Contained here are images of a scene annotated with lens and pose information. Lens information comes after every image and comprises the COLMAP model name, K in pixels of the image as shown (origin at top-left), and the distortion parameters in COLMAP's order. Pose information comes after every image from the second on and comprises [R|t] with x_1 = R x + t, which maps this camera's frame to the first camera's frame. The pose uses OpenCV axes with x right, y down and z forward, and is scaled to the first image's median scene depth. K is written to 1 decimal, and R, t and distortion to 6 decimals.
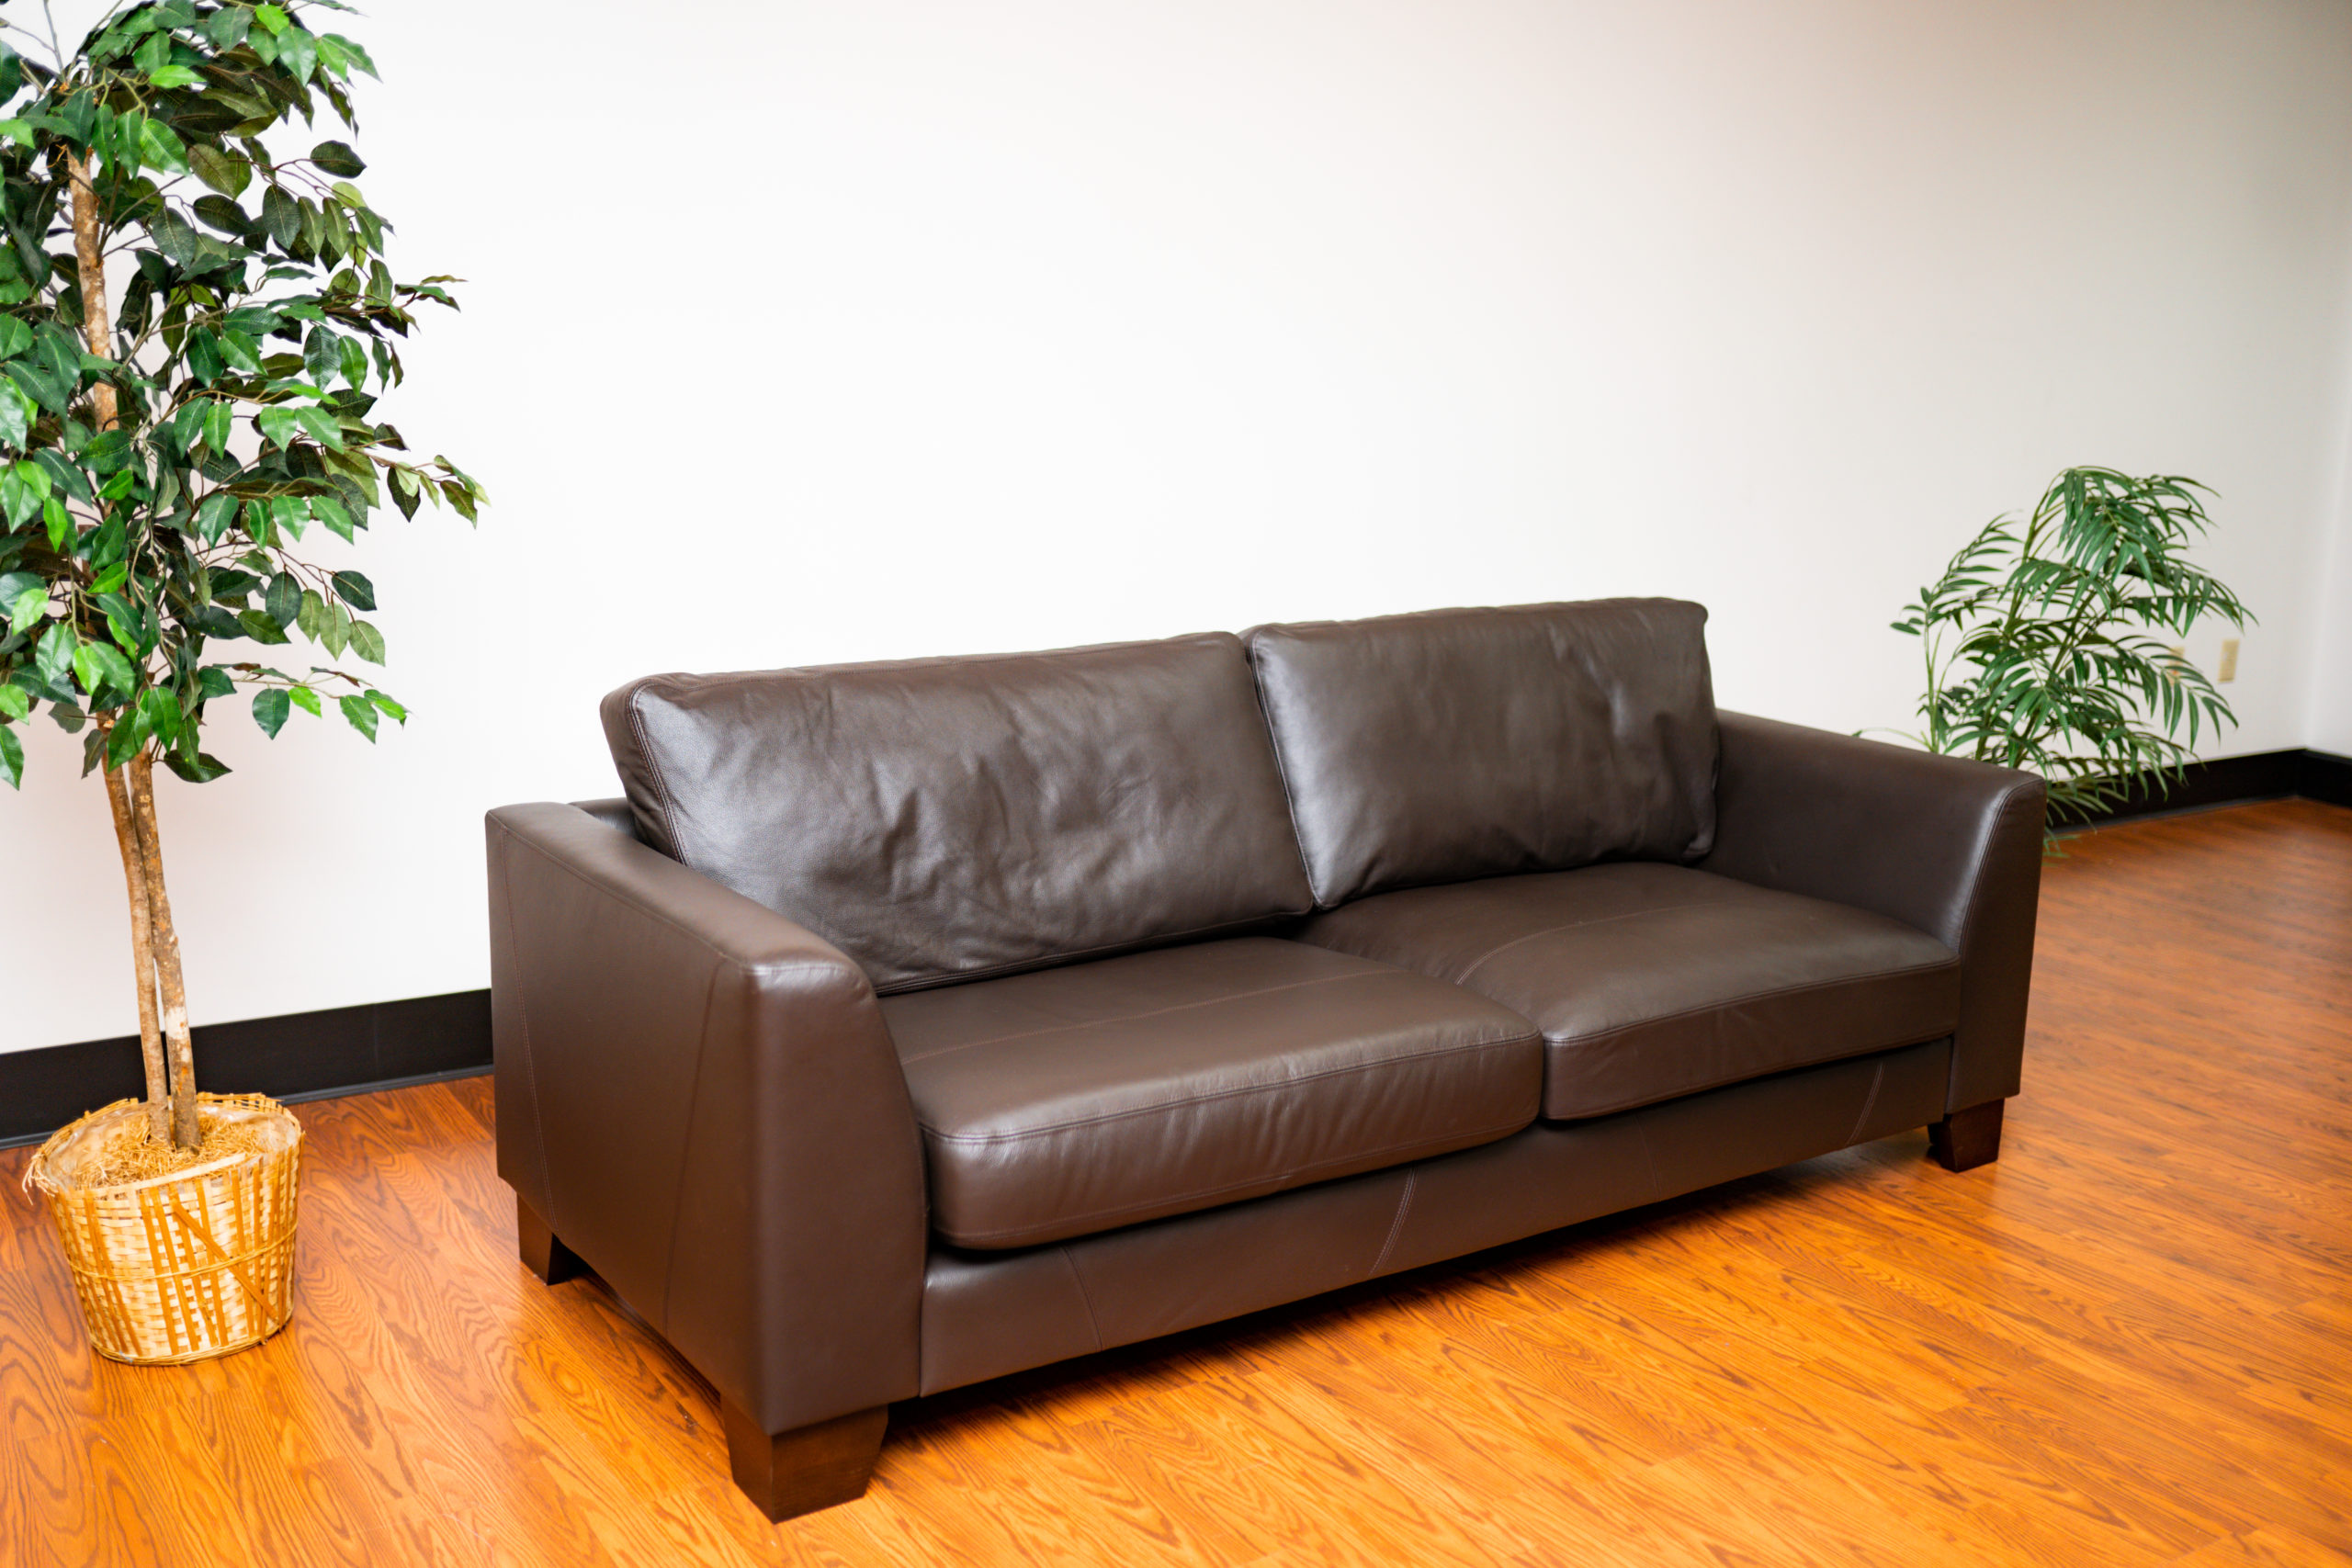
lens RADIAL K [[2272.7, 0, 1183.3], [0, 2272.7, 786.5], [0, 0, 1]] dist [-0.073553, 0.107072]
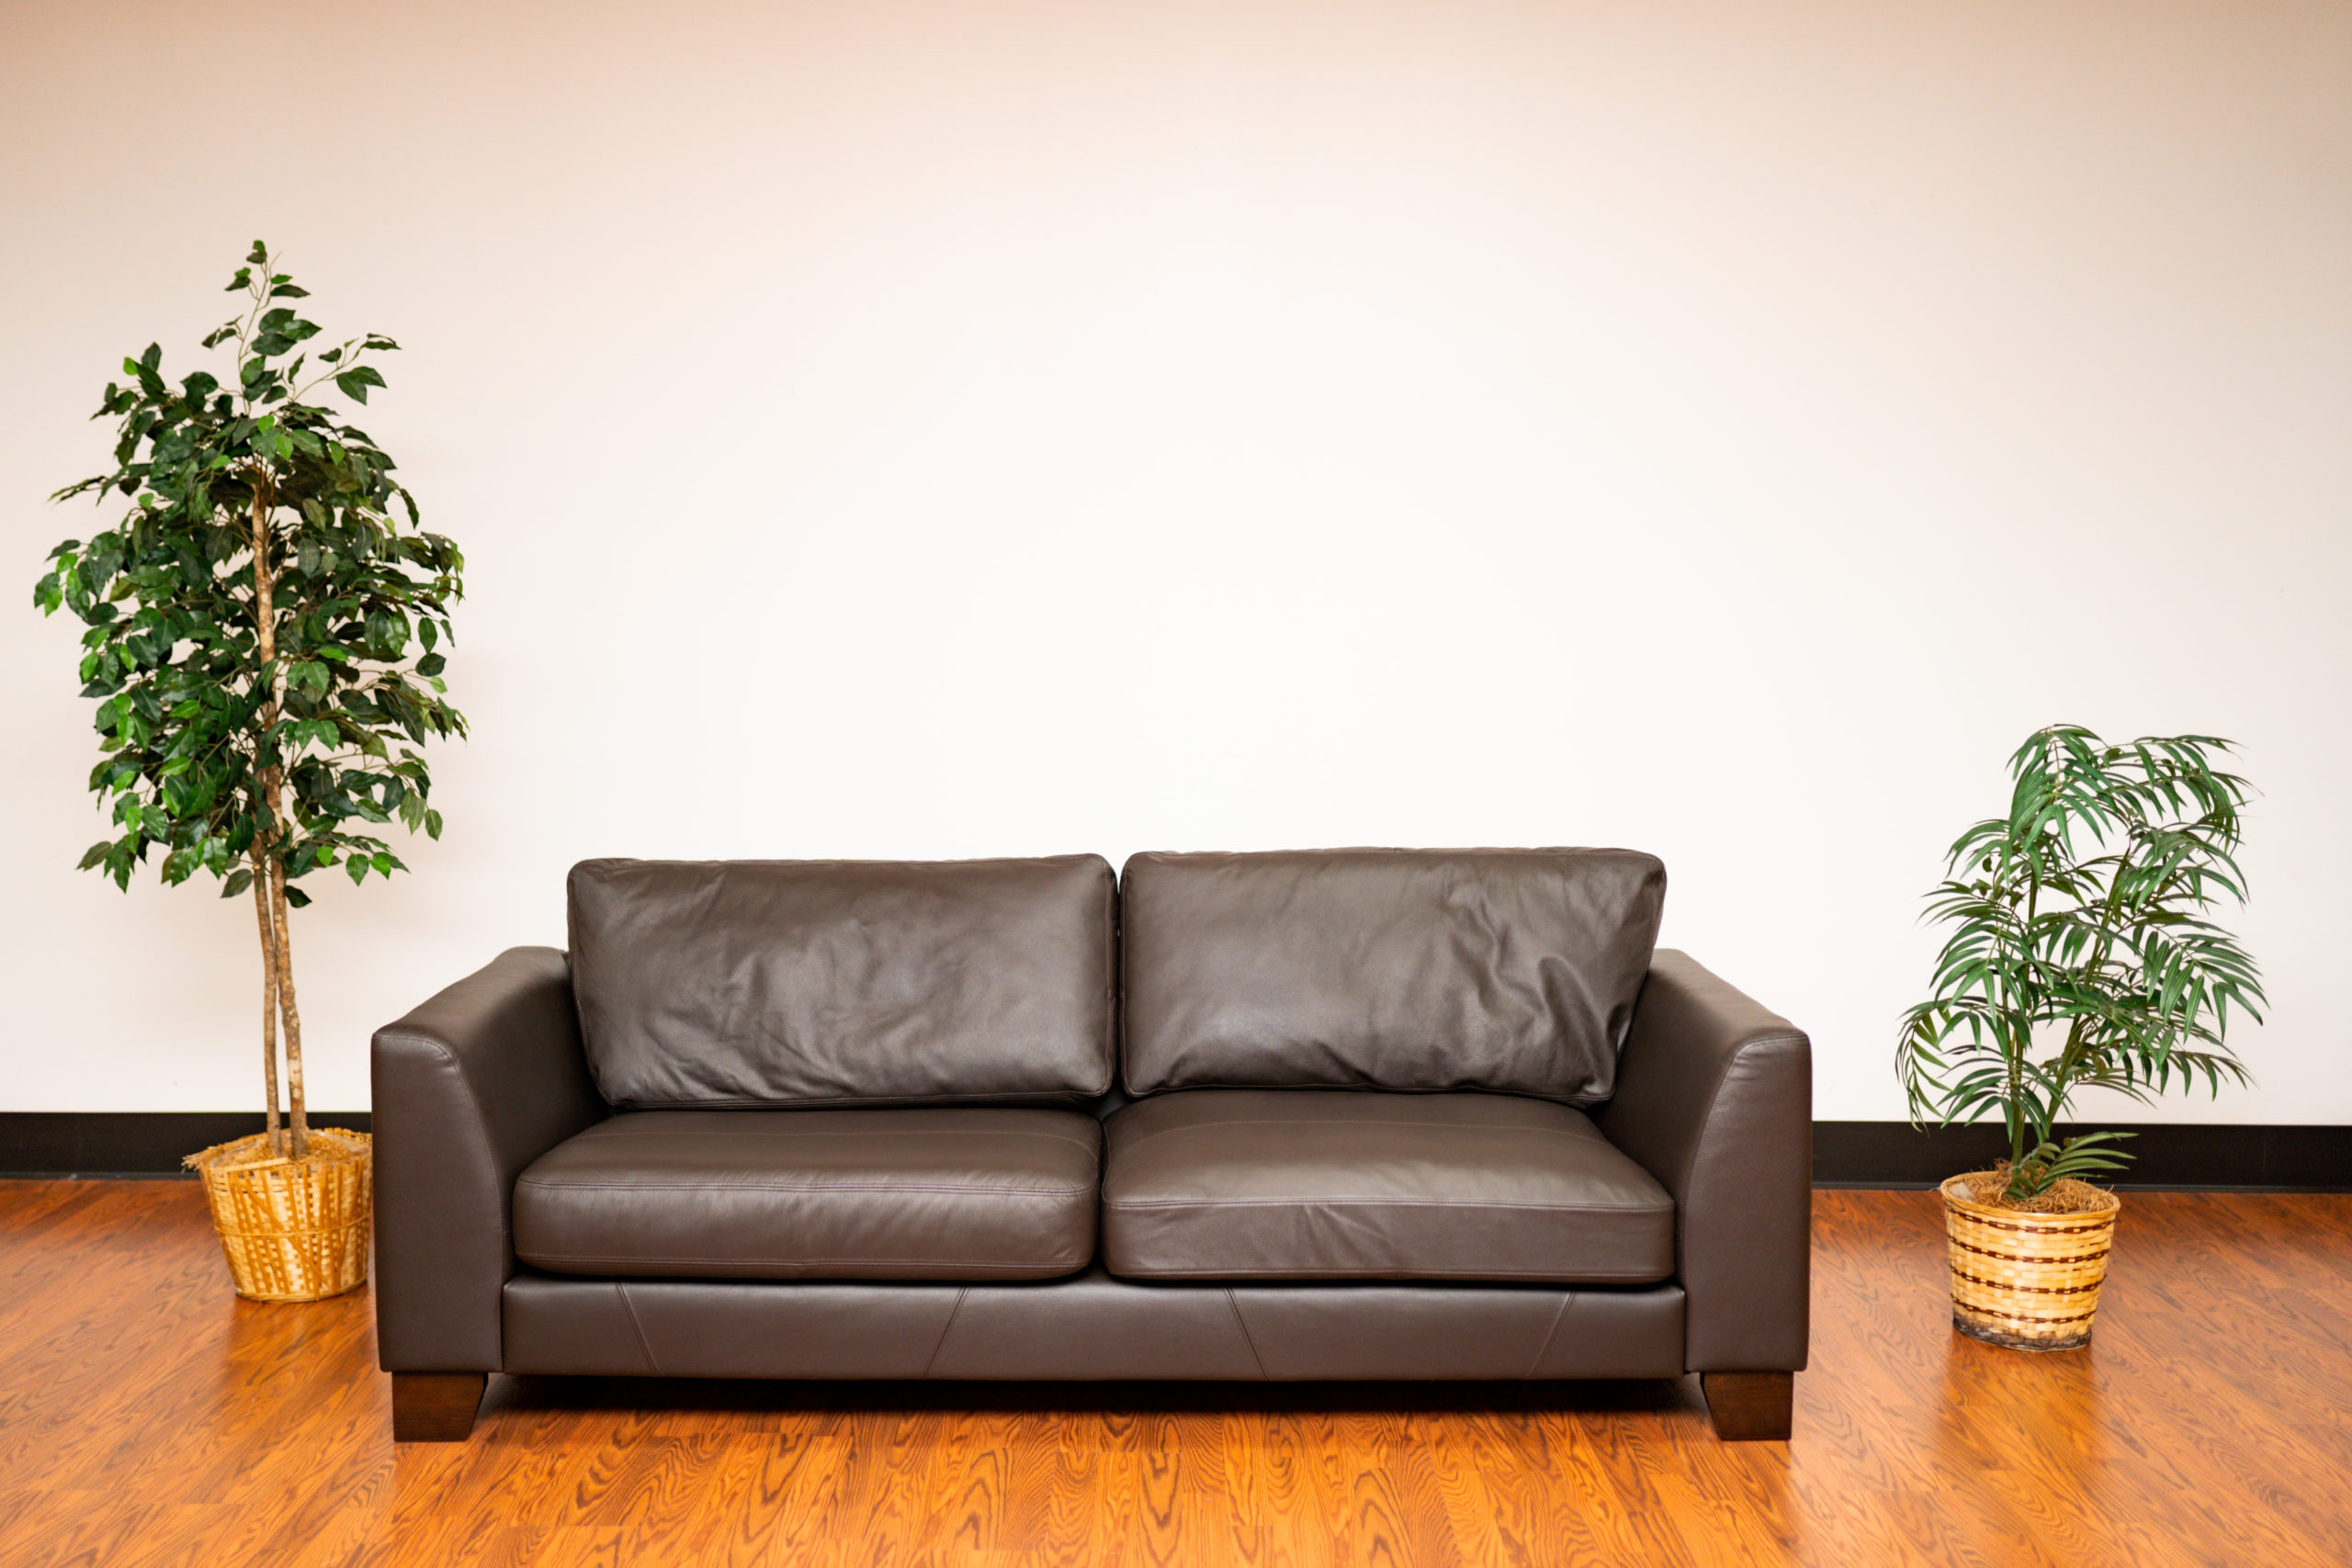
lens RADIAL K [[2364.5, 0, 1146.1], [0, 2364.5, 774.5], [0, 0, 1]] dist [-0.074556, 0.111518]
pose [[0.832770, 0.016303, -0.553379, 0.896420], [-0.092659, 0.989571, -0.110288, 0.029546], [0.545810, 0.143120, 0.825596, -0.007162]]
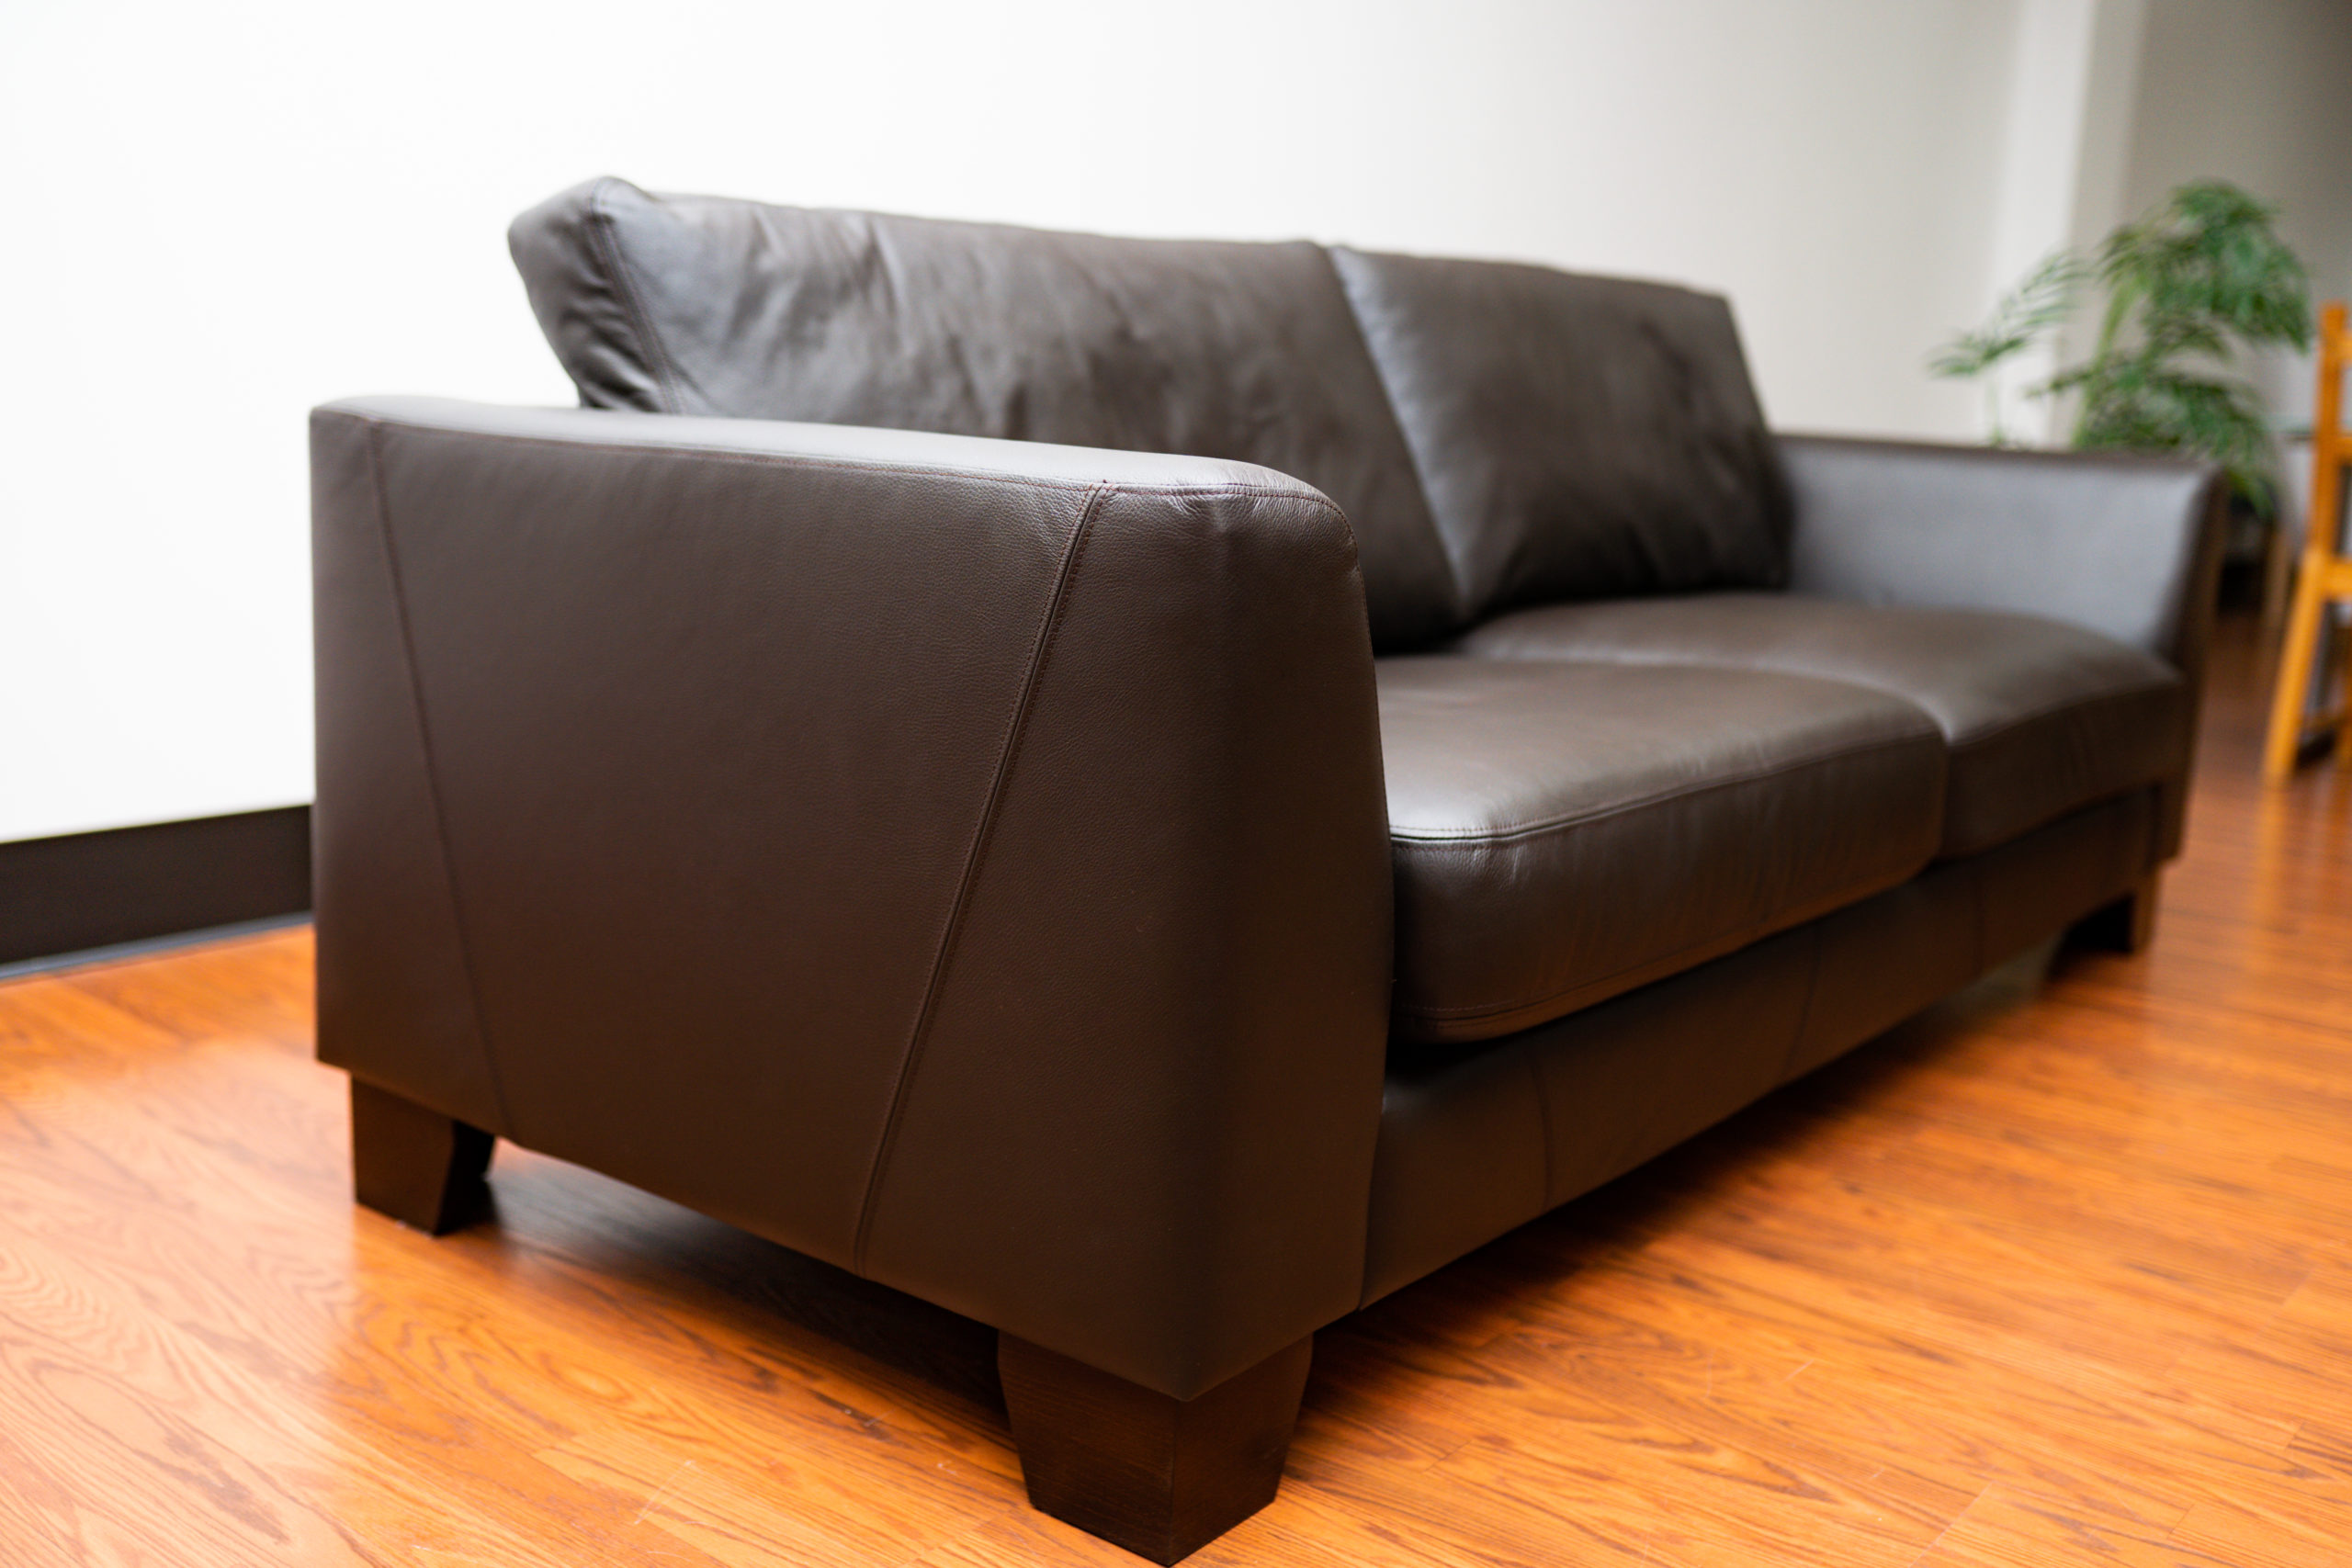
lens RADIAL K [[2272.7, 0, 1183.3], [0, 2272.7, 786.5], [0, 0, 1]] dist [-0.073553, 0.107072]
pose [[0.950604, -0.037215, 0.308167, -0.299864], [0.039294, 0.999228, -0.000541, 0.125001], [-0.307909, 0.012623, 0.951332, 0.428295]]
